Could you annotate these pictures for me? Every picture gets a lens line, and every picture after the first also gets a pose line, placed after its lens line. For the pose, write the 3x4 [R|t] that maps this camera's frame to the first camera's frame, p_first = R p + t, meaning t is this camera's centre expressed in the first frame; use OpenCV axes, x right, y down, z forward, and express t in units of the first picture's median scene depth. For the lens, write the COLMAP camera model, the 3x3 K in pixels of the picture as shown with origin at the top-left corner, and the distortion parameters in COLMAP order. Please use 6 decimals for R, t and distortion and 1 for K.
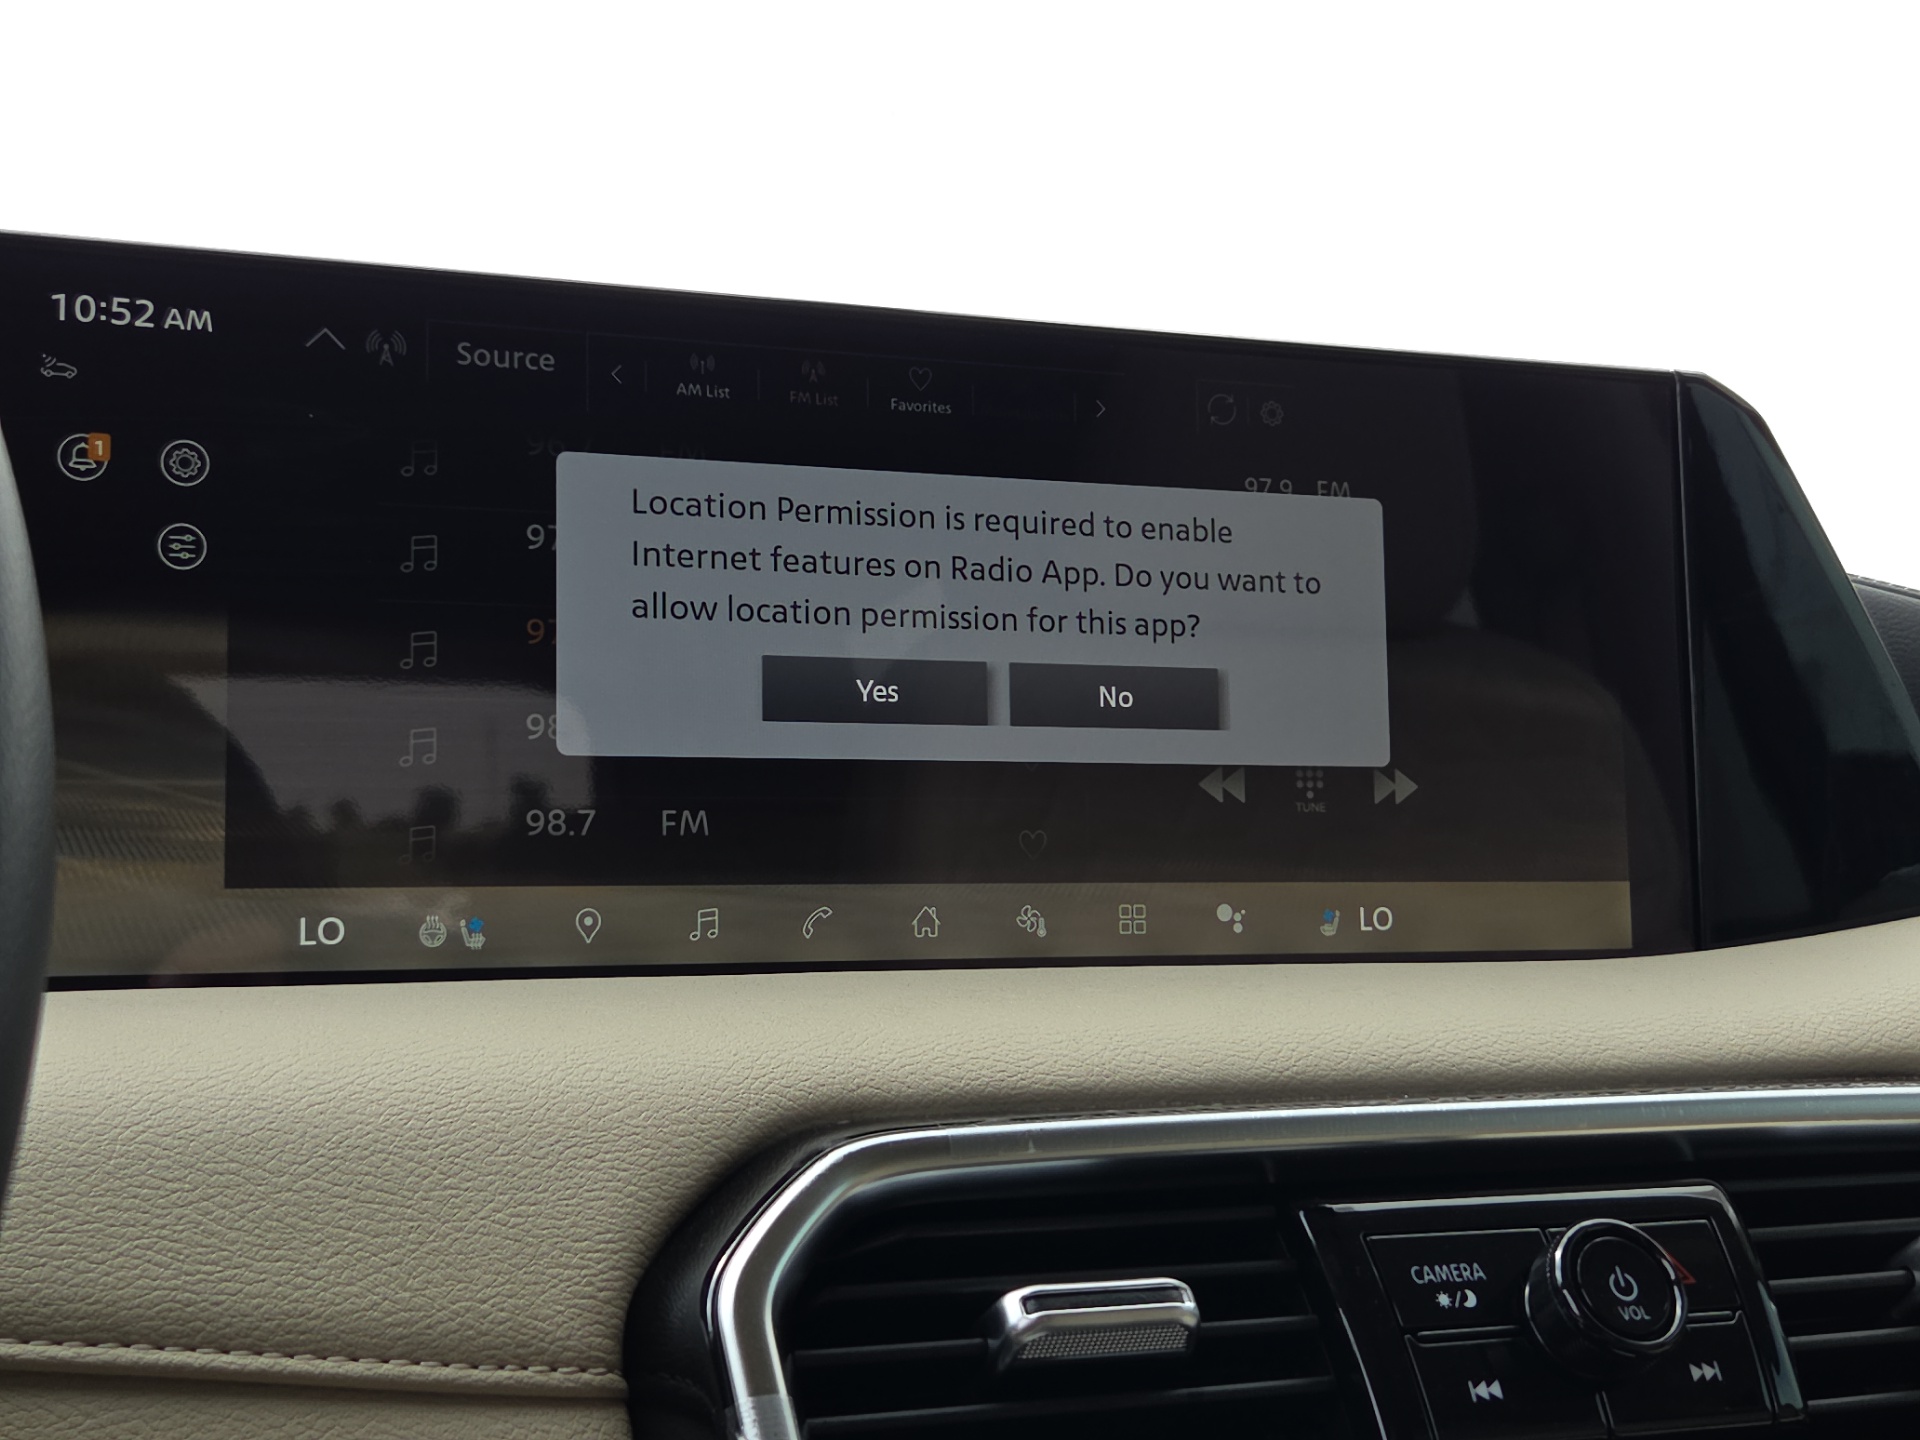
lens RADIAL K [[2577.5, 0, 967.4], [0, 2577.5, 685.6], [0, 0, 1]] dist [0.059834, 0.000000]
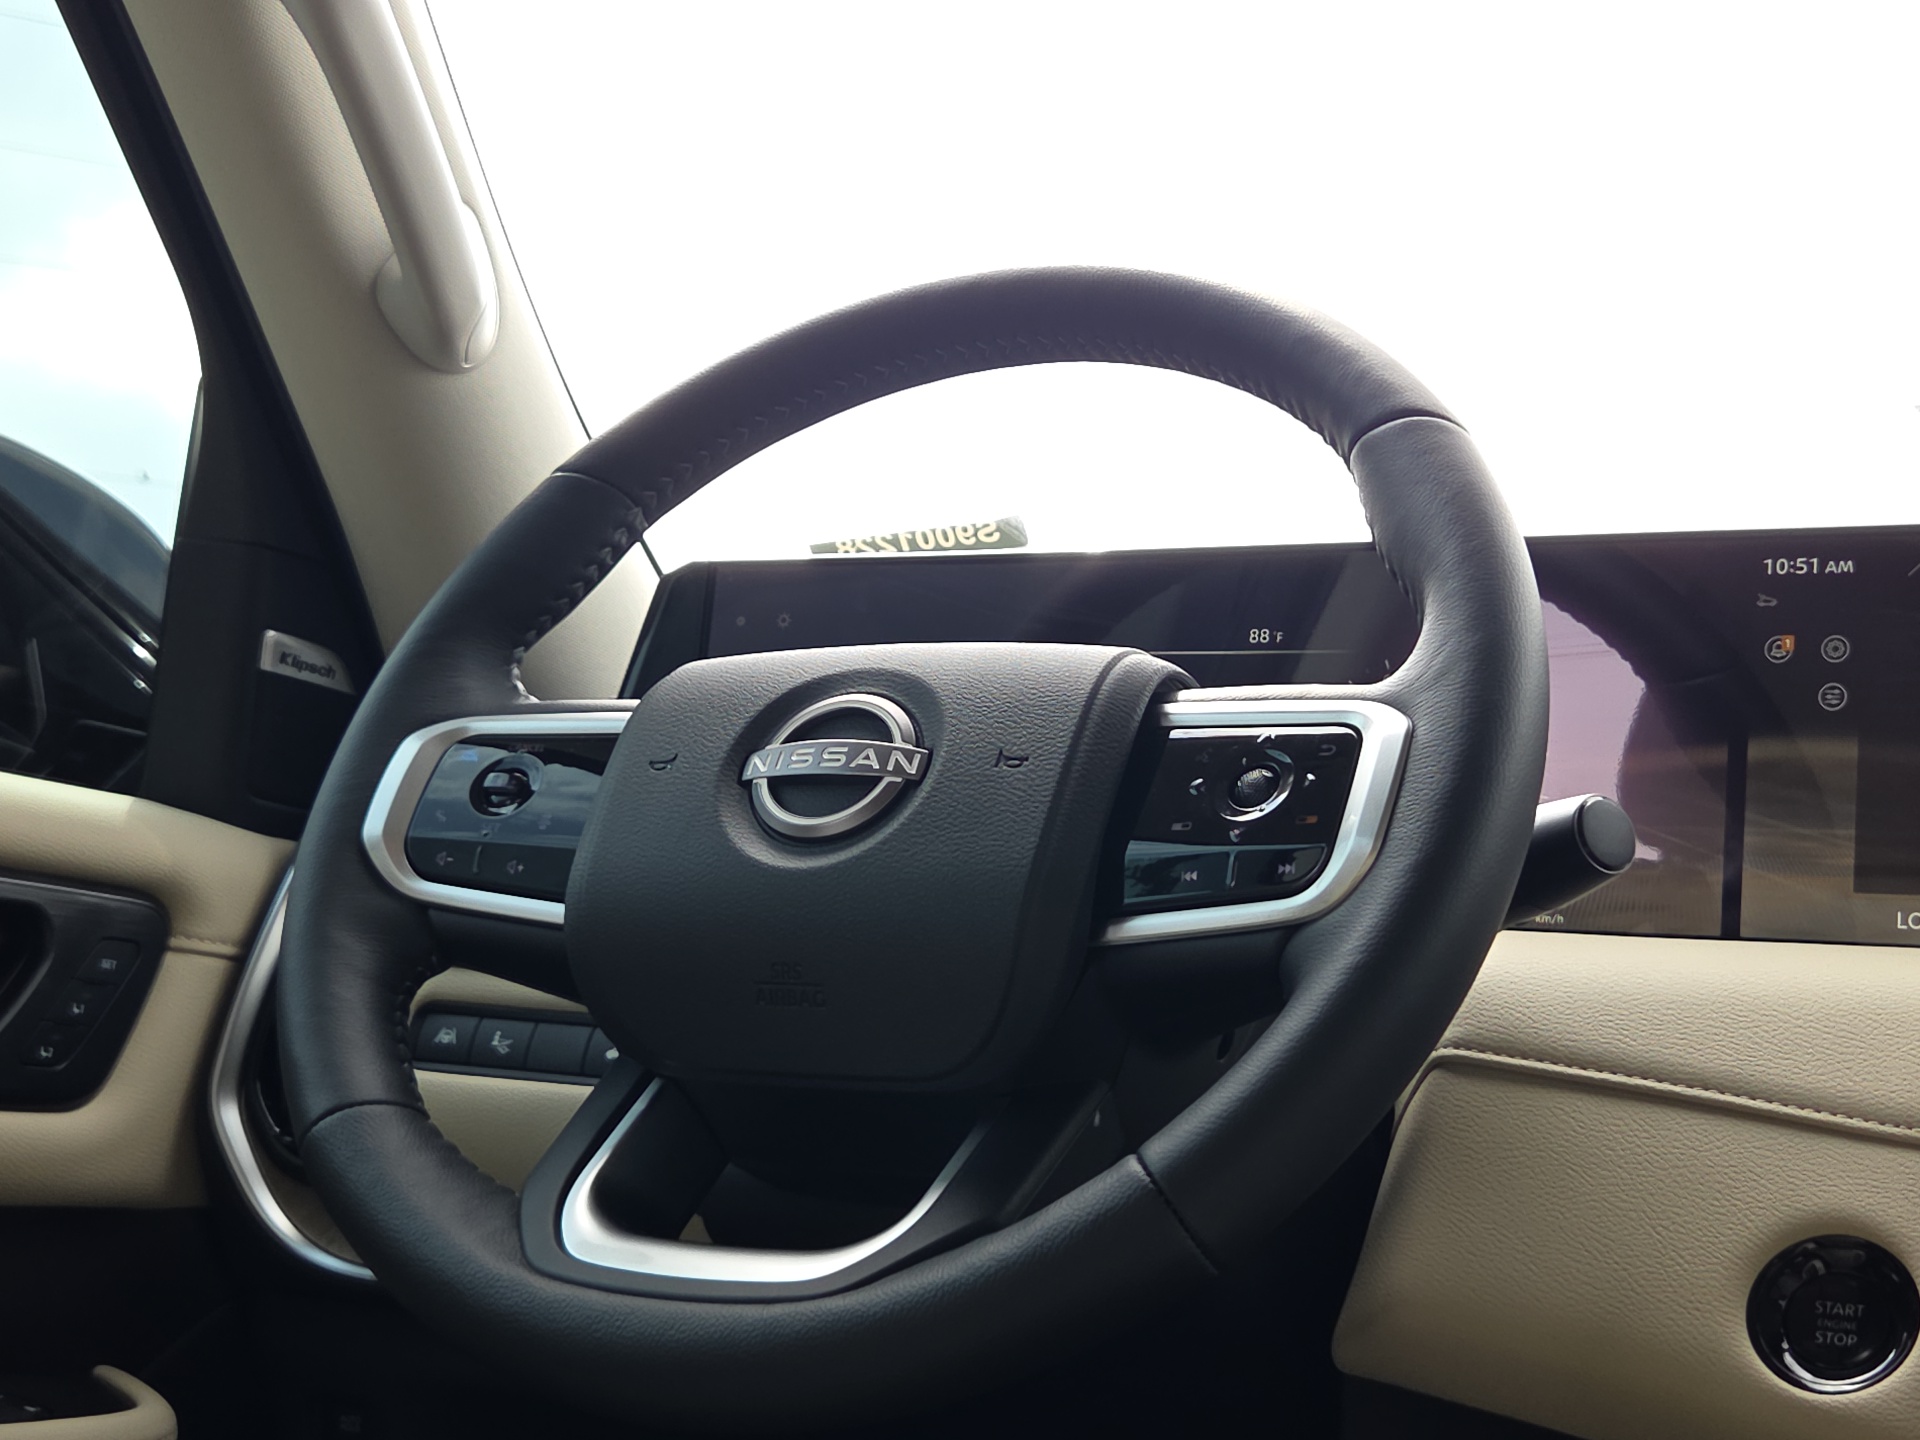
lens RADIAL K [[2789.5, 0, 933.6], [0, 2789.5, 685.5], [0, 0, 1]] dist [0.060146, 0.000000]
pose [[0.633499, -0.053527, -0.771889, 0.766891], [-0.018396, 0.996280, -0.084185, 0.108190], [0.773524, 0.067531, 0.630158, -0.652139]]
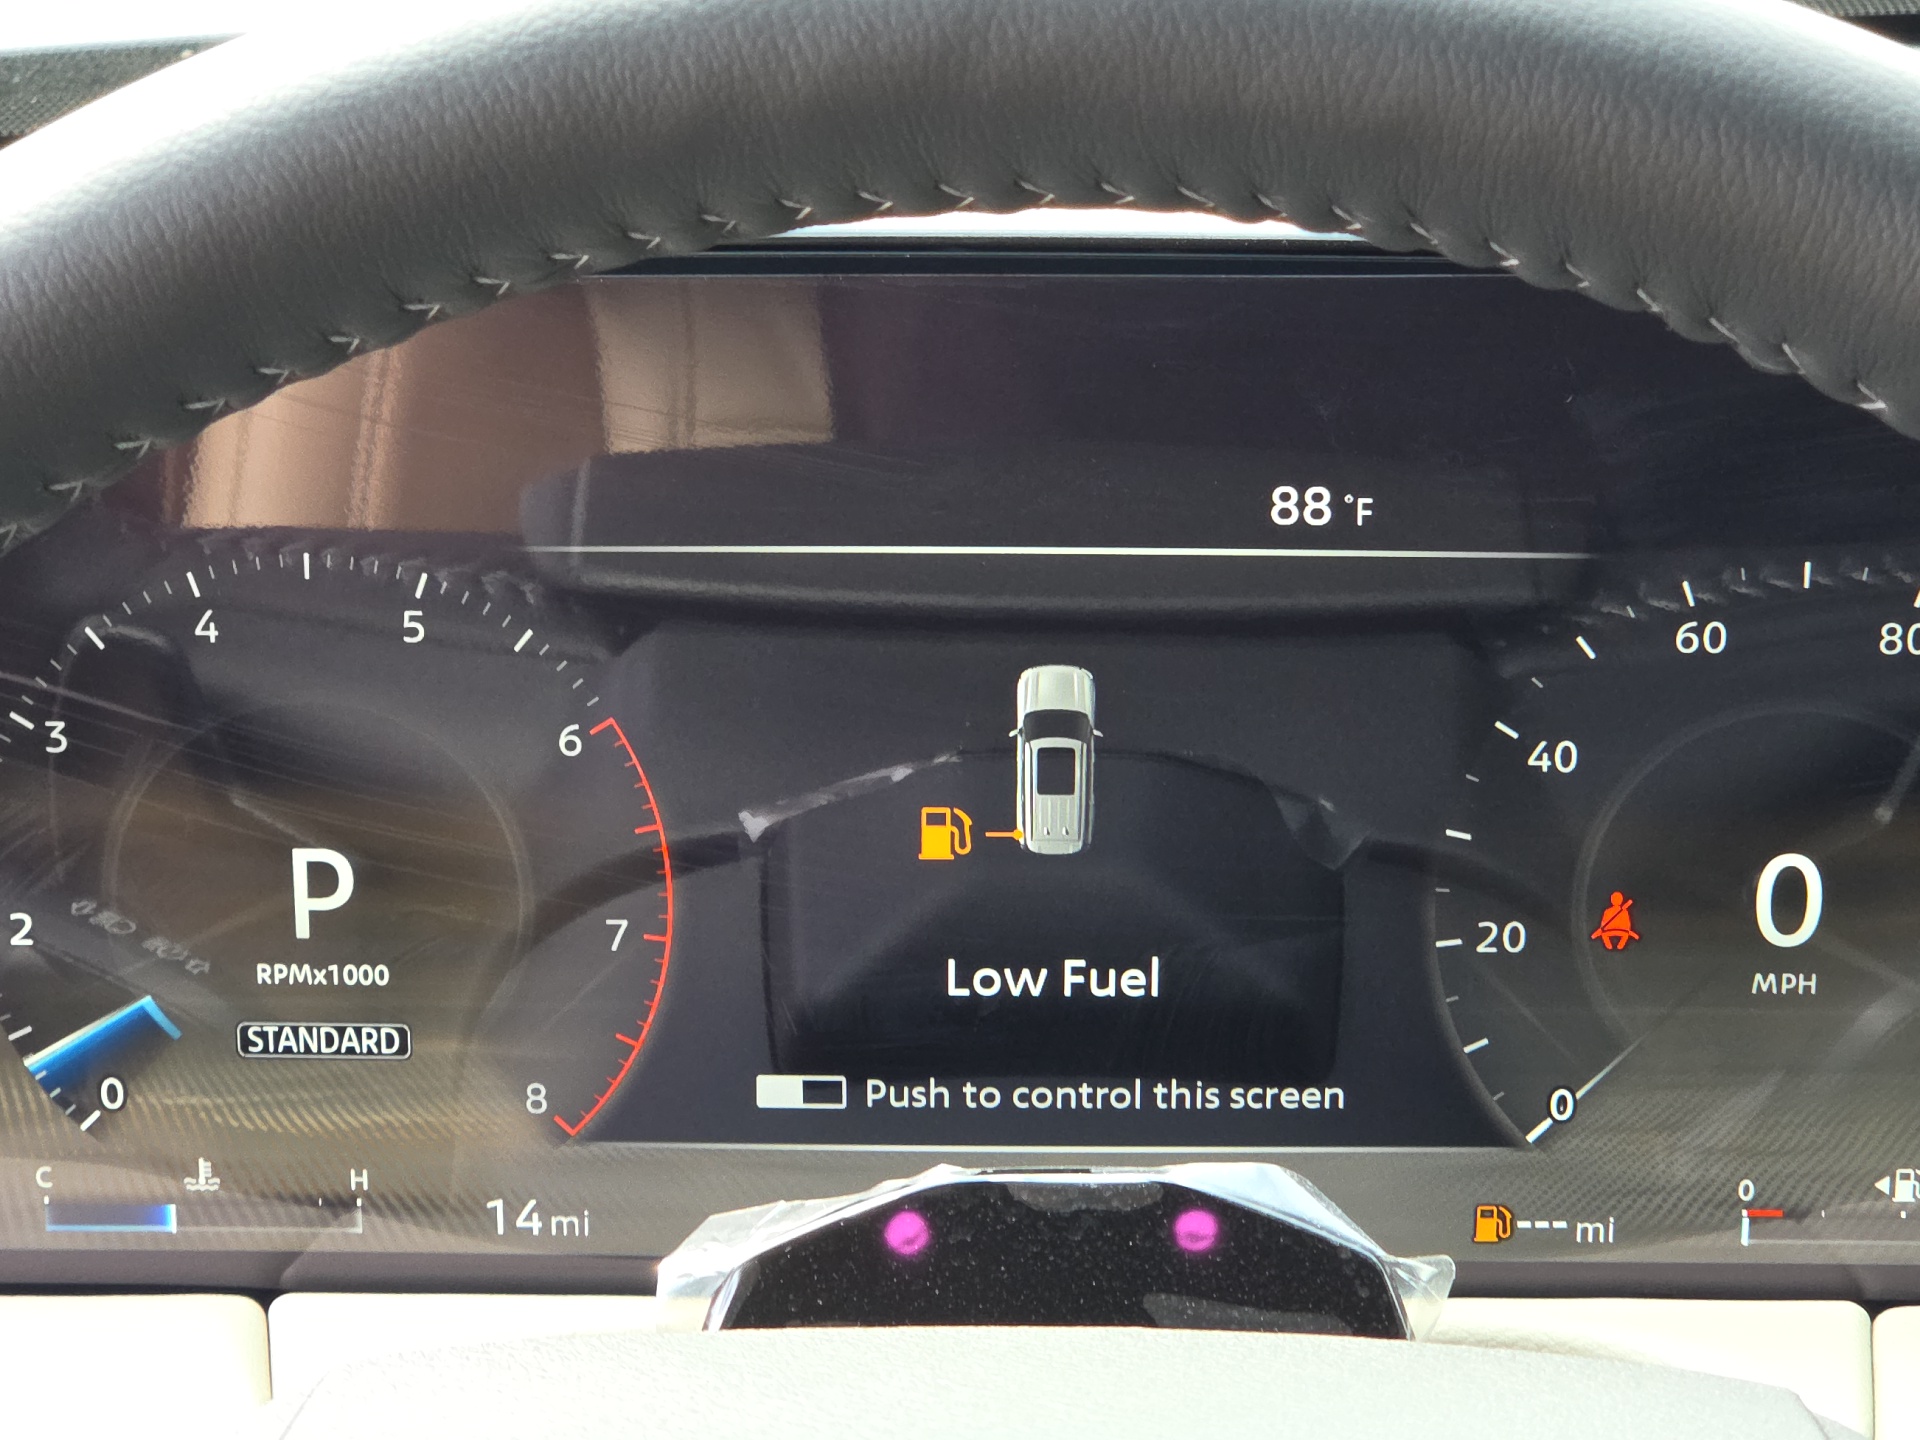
lens RADIAL K [[5075.1, 0, 961.5], [0, 5075.1, 734.3], [0, 0, 1]] dist [-0.594882, 0.000000]
pose [[0.921806, 0.128773, -0.365639, -0.288934], [0.025654, 0.920881, 0.388998, -0.560639], [0.386802, -0.367961, 0.845570, -0.298062]]
